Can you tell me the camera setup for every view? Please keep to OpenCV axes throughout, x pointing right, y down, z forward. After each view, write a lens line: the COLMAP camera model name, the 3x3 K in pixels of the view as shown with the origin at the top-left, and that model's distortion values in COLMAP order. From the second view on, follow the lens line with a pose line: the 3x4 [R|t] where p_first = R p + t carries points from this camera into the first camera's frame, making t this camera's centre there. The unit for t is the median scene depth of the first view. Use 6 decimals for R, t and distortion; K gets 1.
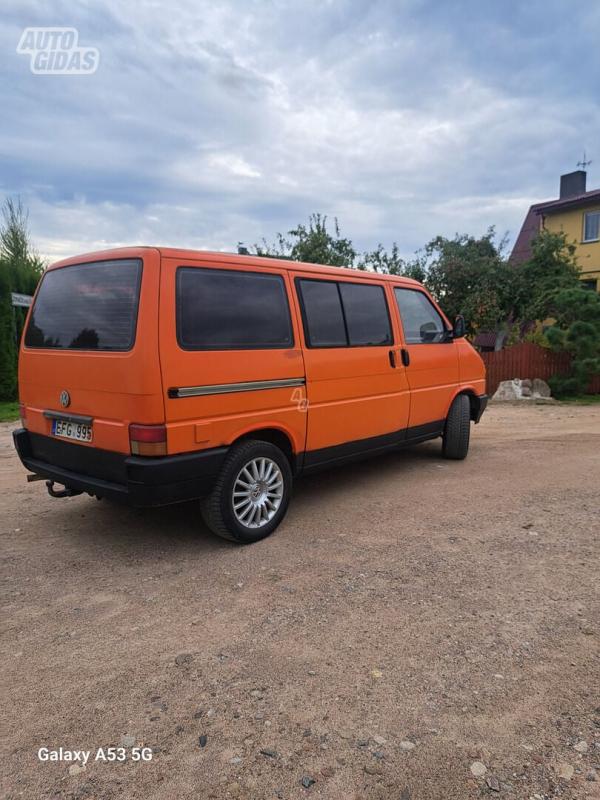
lens RADIAL K [[571.0, 0, 305.6], [0, 571.0, 398.2], [0, 0, 1]] dist [0.065590, -0.055688]
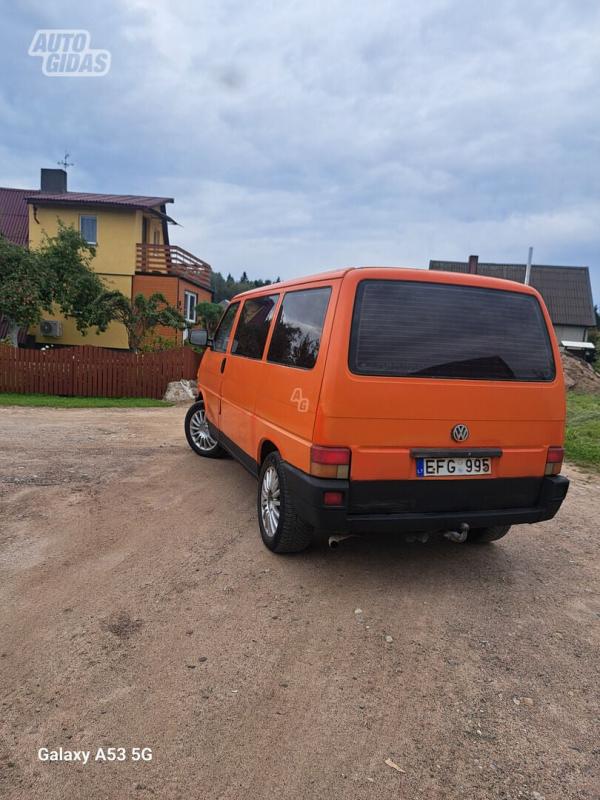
lens RADIAL K [[571.0, 0, 305.6], [0, 571.0, 398.2], [0, 0, 1]] dist [0.065590, -0.055688]
pose [[0.499629, -0.052335, 0.864657, -1.288322], [0.035951, 0.998566, 0.039667, -0.095764], [-0.865493, 0.011267, 0.500794, 0.736068]]
